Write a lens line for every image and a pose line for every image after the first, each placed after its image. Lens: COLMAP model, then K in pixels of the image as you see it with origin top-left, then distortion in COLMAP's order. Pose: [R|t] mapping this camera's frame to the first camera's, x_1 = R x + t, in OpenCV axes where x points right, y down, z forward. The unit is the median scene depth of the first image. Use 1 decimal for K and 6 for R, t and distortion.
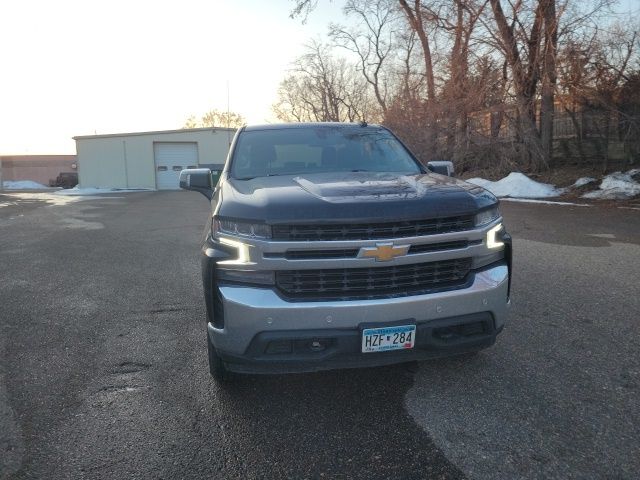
lens RADIAL K [[480.9, 0, 327.6], [0, 480.9, 237.2], [0, 0, 1]] dist [0.036640, -0.005225]
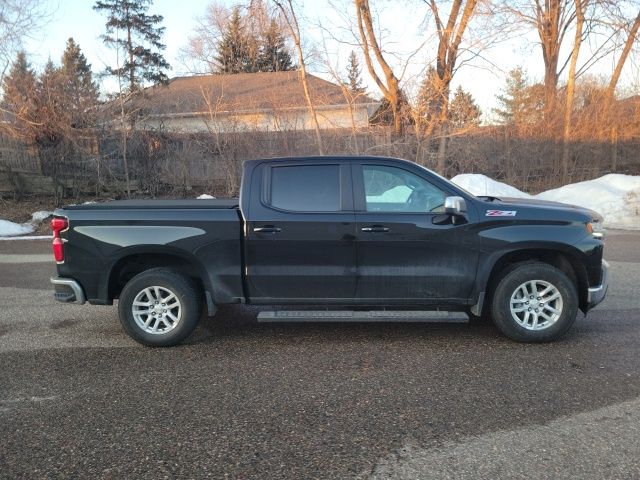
lens RADIAL K [[475.1, 0, 323.7], [0, 475.1, 236.6], [0, 0, 1]] dist [0.038933, -0.011709]
pose [[0.233552, -0.094080, 0.967782, -1.796236], [0.162021, 0.985159, 0.056669, -0.204456], [-0.958751, 0.143566, 0.245329, 1.304039]]
